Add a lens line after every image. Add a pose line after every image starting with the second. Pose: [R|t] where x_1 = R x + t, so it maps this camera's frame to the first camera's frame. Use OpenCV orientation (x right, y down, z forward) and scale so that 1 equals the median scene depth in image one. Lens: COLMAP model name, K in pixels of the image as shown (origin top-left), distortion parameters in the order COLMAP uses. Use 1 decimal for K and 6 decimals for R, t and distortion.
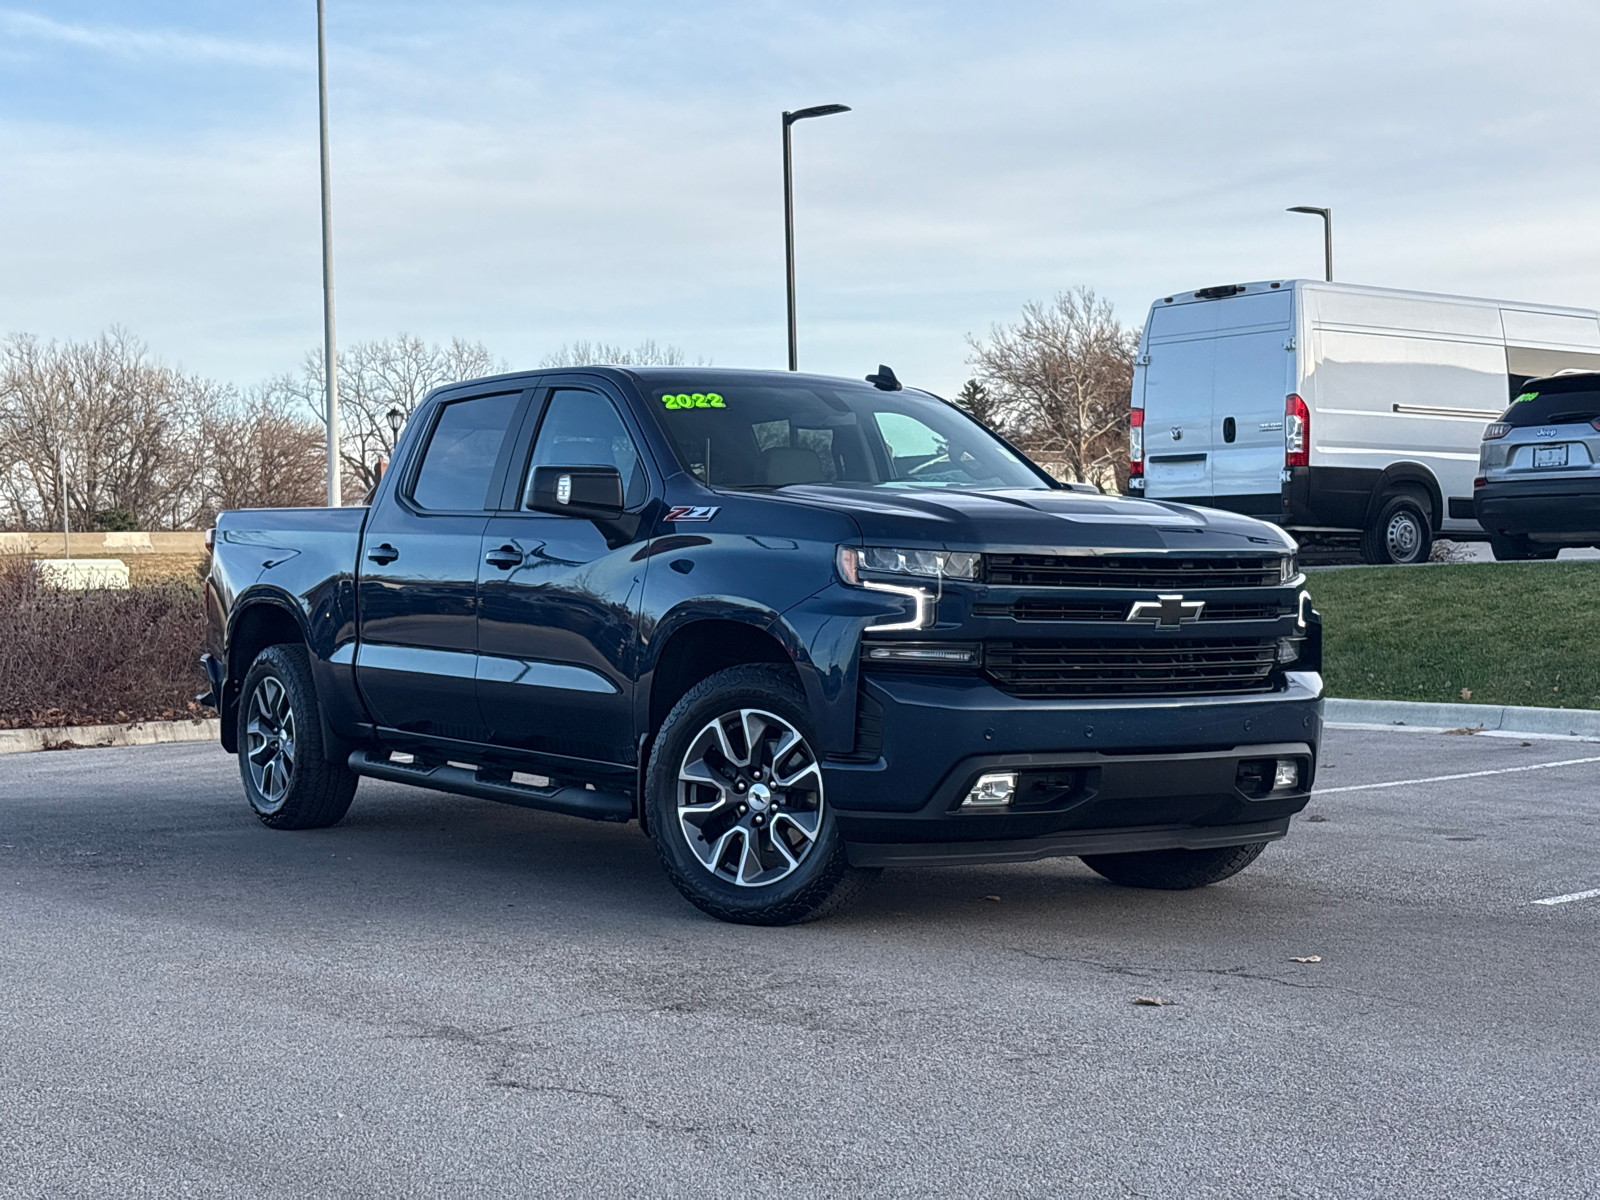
lens RADIAL K [[2408.0, 0, 802.2], [0, 2408.0, 686.1], [0, 0, 1]] dist [0.152747, 0.000000]
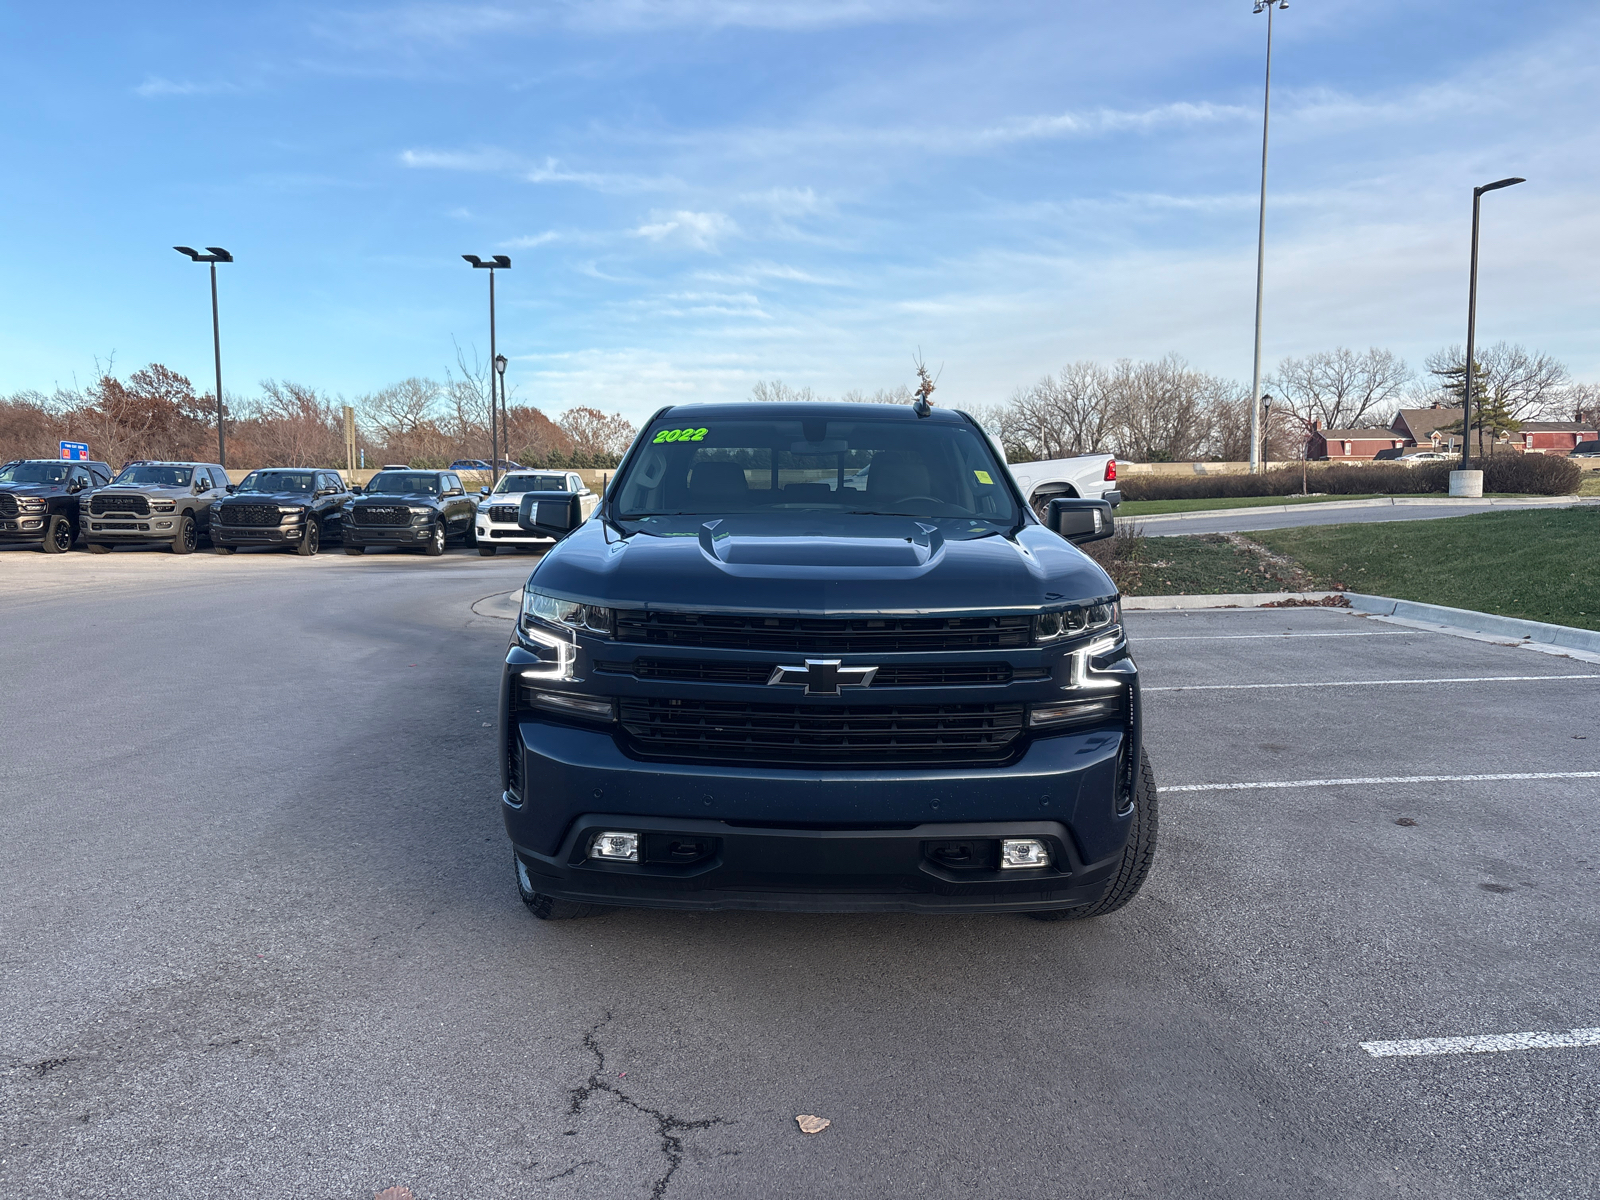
lens RADIAL K [[1216.2, 0, 784.8], [0, 1216.2, 625.1], [0, 0, 1]] dist [0.032982, -0.026923]
pose [[0.825513, 0.072743, -0.559676, 0.316075], [-0.031869, 0.996085, 0.082459, -0.070204], [0.563483, -0.050234, 0.824599, 0.488327]]
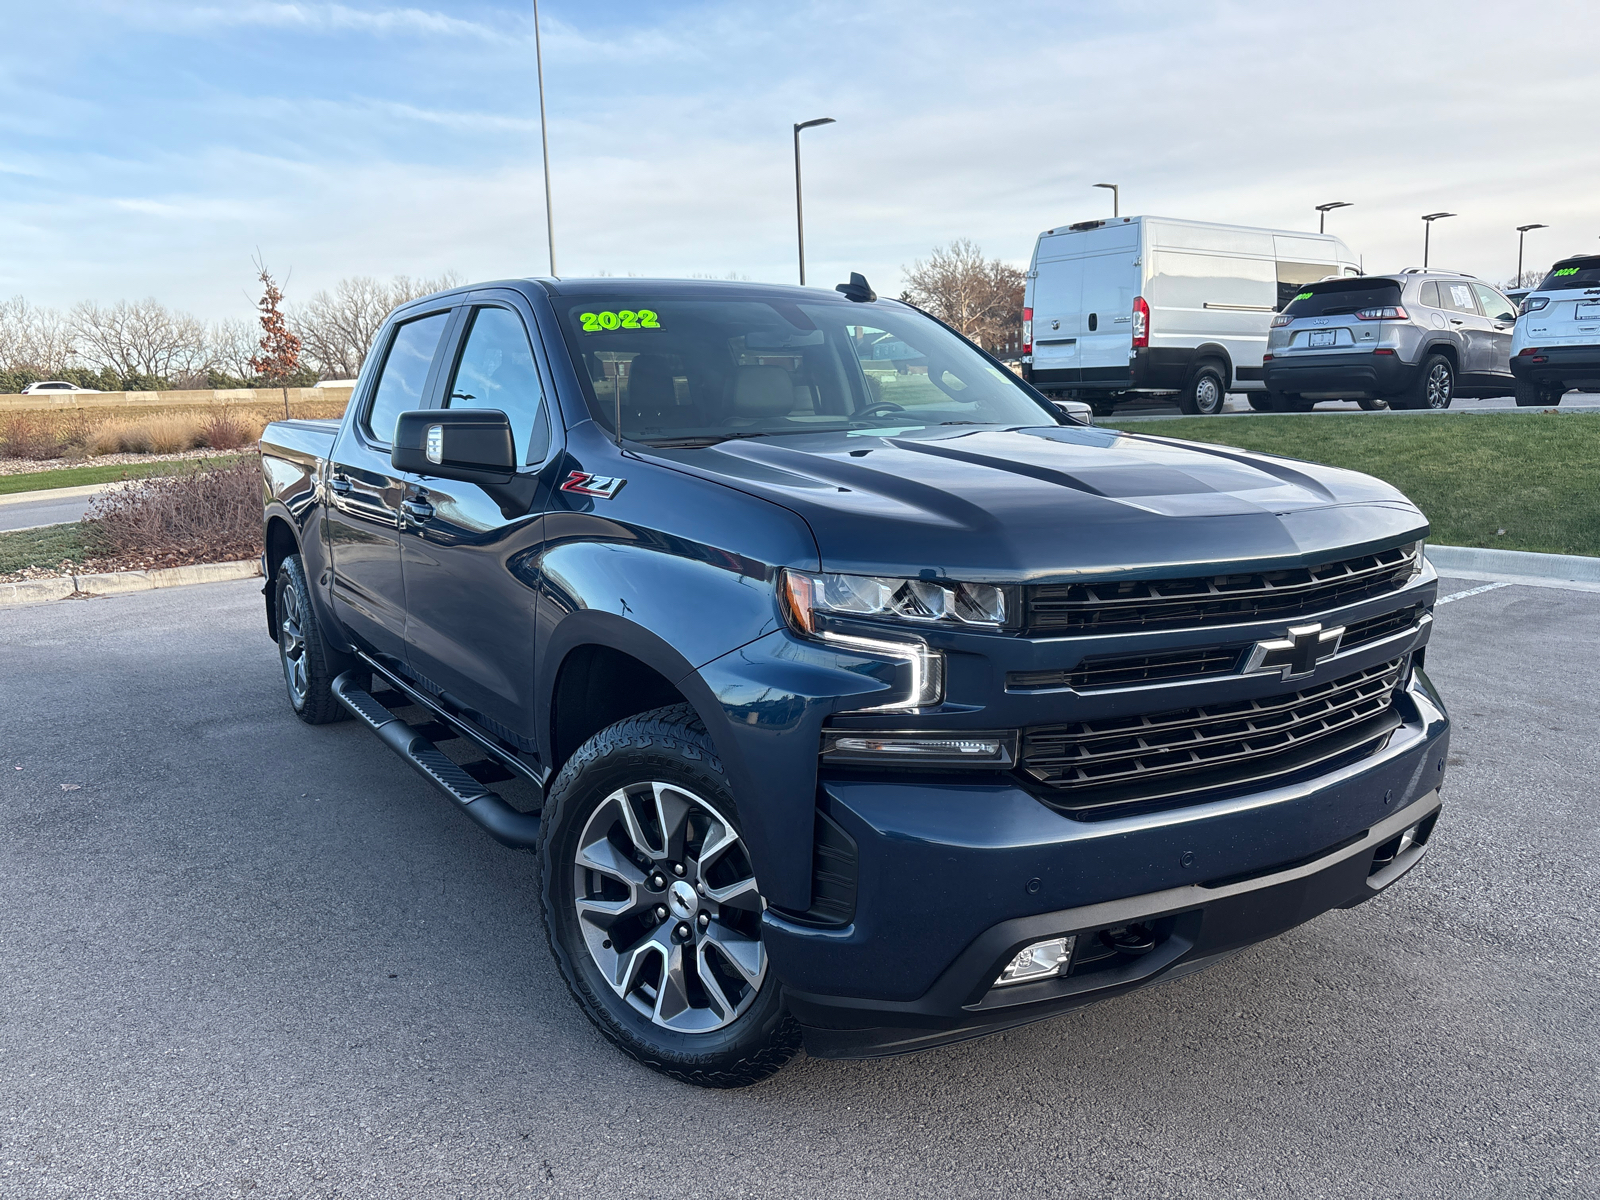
lens RADIAL K [[1216.2, 0, 795.2], [0, 1216.2, 626.7], [0, 0, 1]] dist [0.032982, -0.026923]
pose [[0.999699, -0.013570, -0.020431, 0.019104], [0.016309, 0.989953, 0.140455, -0.067659], [0.018320, -0.140746, 0.989876, 0.539677]]
